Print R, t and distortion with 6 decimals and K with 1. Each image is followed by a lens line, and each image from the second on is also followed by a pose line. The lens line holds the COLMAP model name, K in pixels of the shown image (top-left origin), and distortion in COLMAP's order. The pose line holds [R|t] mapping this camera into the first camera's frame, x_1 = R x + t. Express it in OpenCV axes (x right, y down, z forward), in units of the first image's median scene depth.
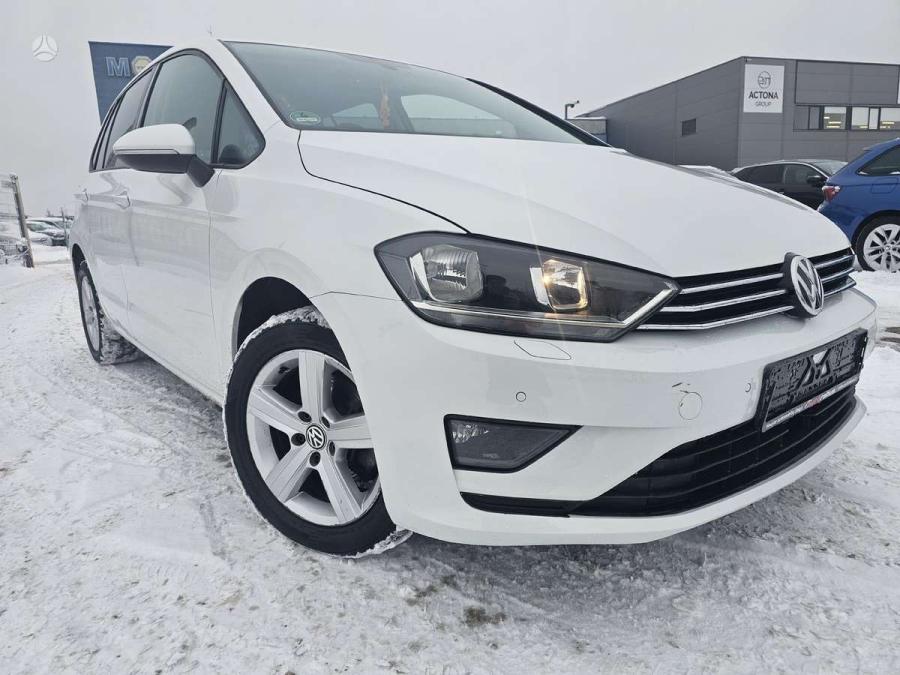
lens RADIAL K [[592.3, 0, 455.1], [0, 592.3, 334.3], [0, 0, 1]] dist [0.049887, -0.028948]
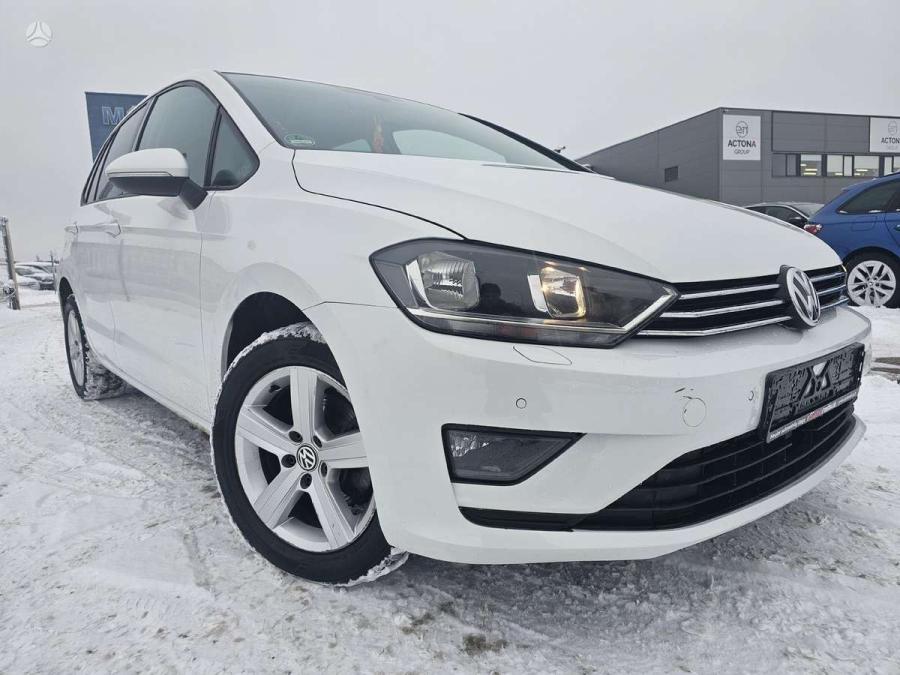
lens RADIAL K [[592.3, 0, 458.0], [0, 592.3, 334.8], [0, 0, 1]] dist [0.049887, -0.028948]
pose [[0.999774, -0.006186, 0.020359, -0.008562], [0.007628, 0.997408, -0.071541, 0.045987], [-0.019863, 0.071680, 0.997230, 0.018895]]
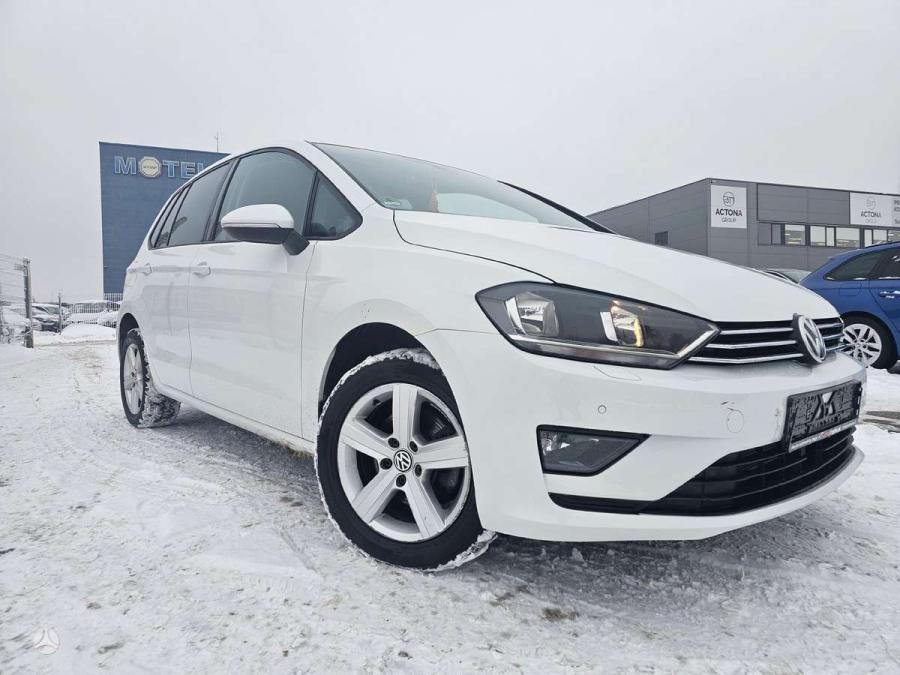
lens RADIAL K [[592.3, 0, 458.9], [0, 592.3, 332.6], [0, 0, 1]] dist [0.049887, -0.028948]
pose [[0.999000, 0.025788, 0.036532, -0.179107], [-0.019384, 0.985953, -0.165893, 0.118941], [-0.040297, 0.165019, 0.985467, -0.185952]]
